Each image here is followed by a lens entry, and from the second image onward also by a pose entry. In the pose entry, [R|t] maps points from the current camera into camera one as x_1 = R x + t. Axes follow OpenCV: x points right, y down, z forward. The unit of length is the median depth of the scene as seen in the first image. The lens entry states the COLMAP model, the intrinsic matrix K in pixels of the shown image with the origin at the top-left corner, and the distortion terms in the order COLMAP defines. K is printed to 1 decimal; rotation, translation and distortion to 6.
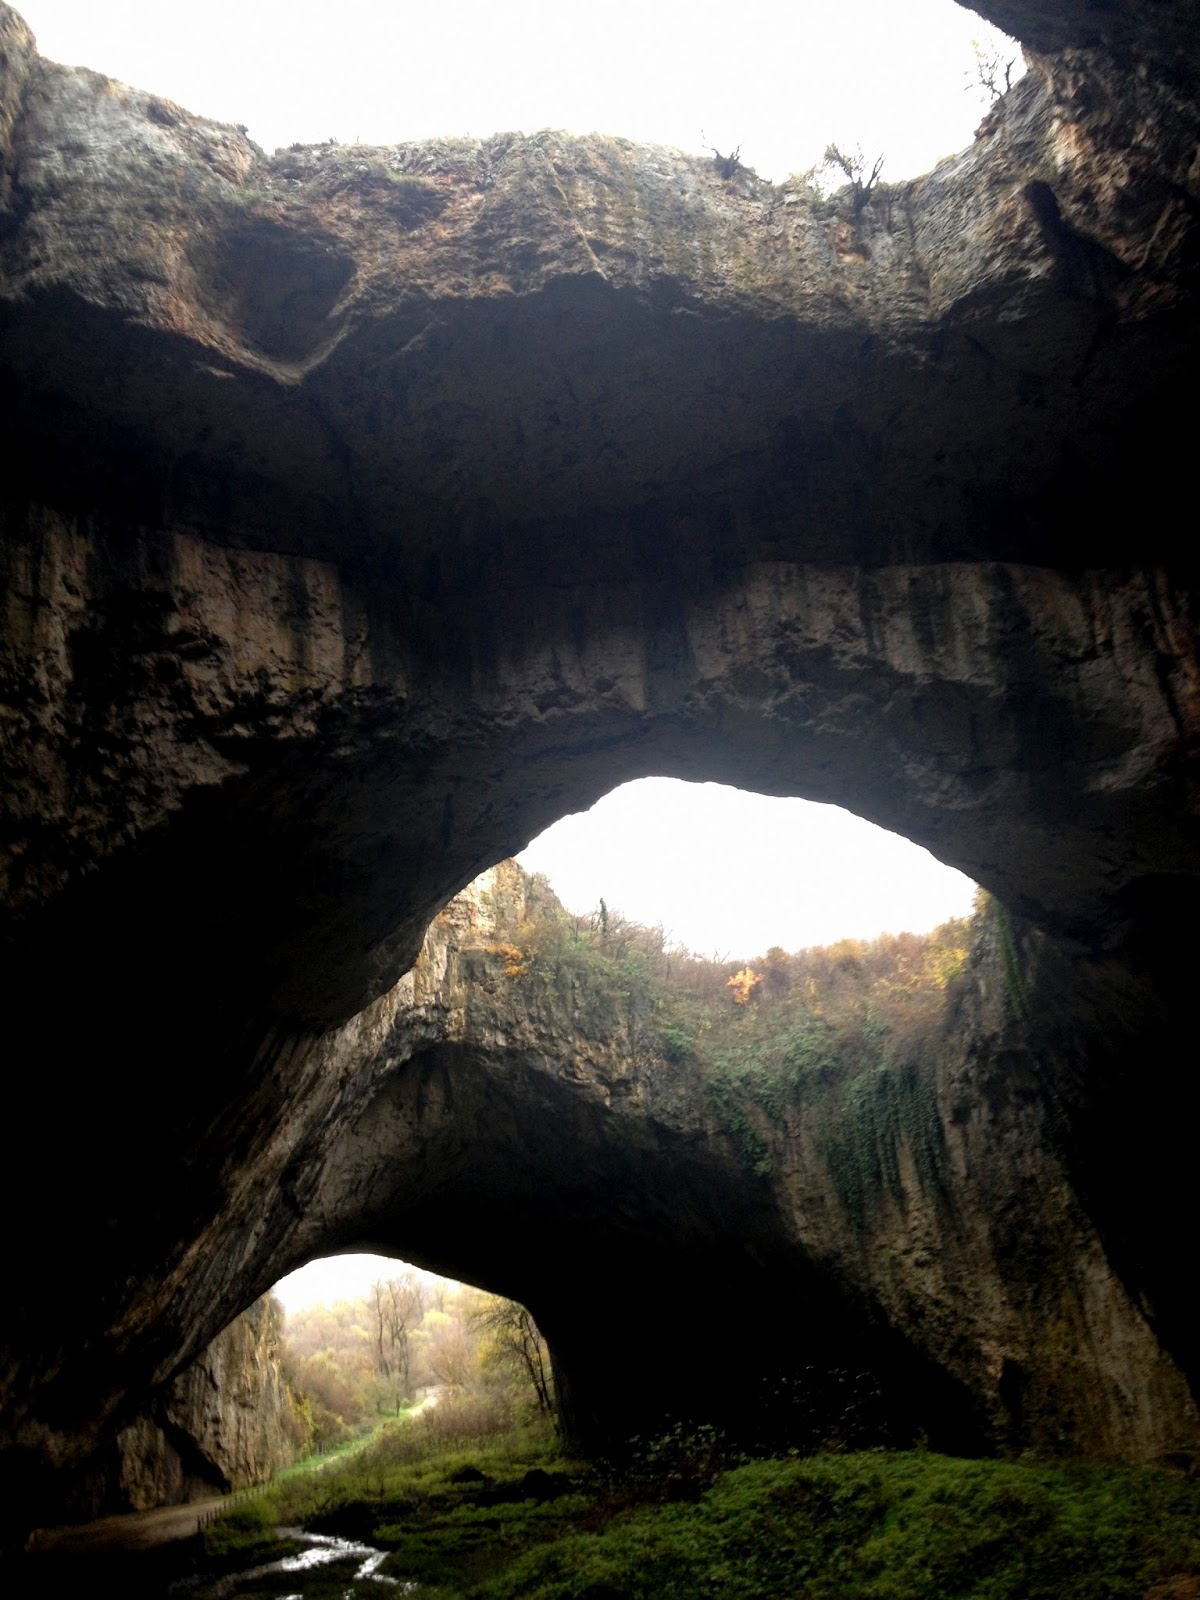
lens RADIAL K [[1485.8, 0, 581.6], [0, 1485.8, 824.2], [0, 0, 1]] dist [0.076973, 0.000000]
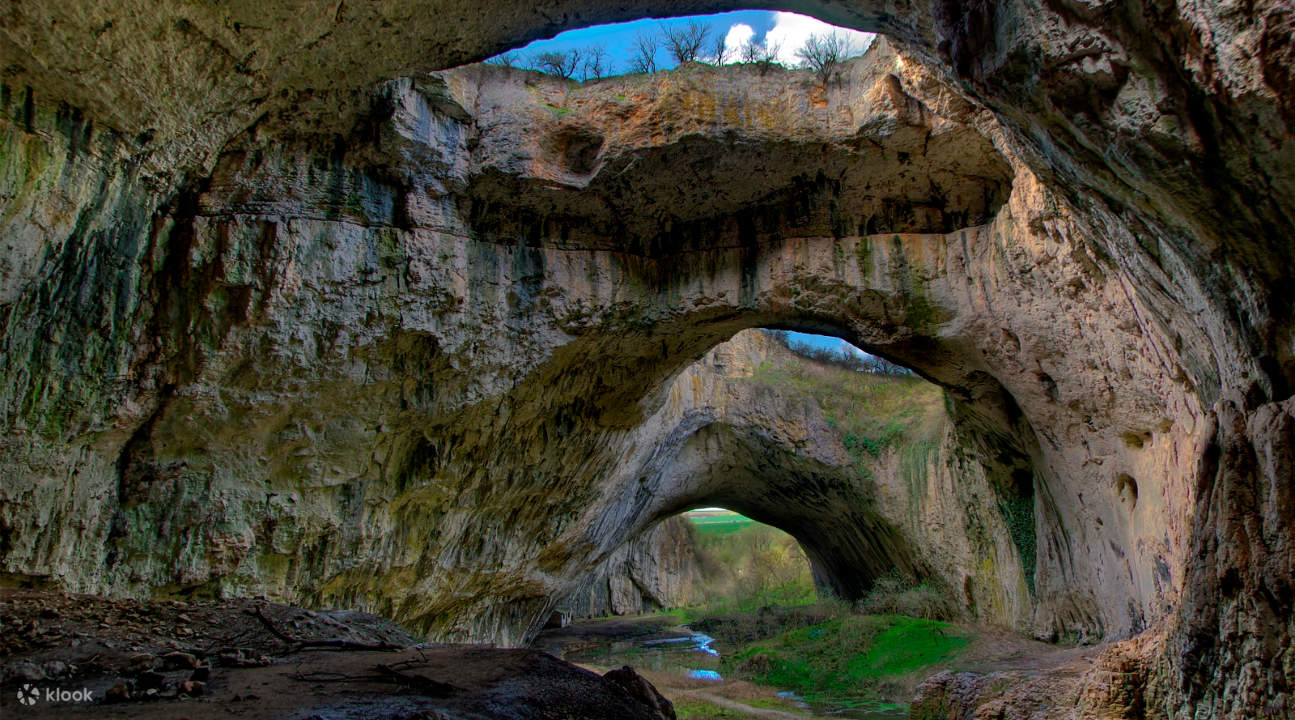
lens RADIAL K [[896.5, 0, 631.0], [0, 896.5, 418.9], [0, 0, 1]] dist [-0.065978, 0.024126]
pose [[0.949750, 0.016209, -0.312590, 0.210192], [0.043559, 0.982097, 0.183270, -0.107292], [0.309964, -0.187677, 0.932041, -0.262418]]
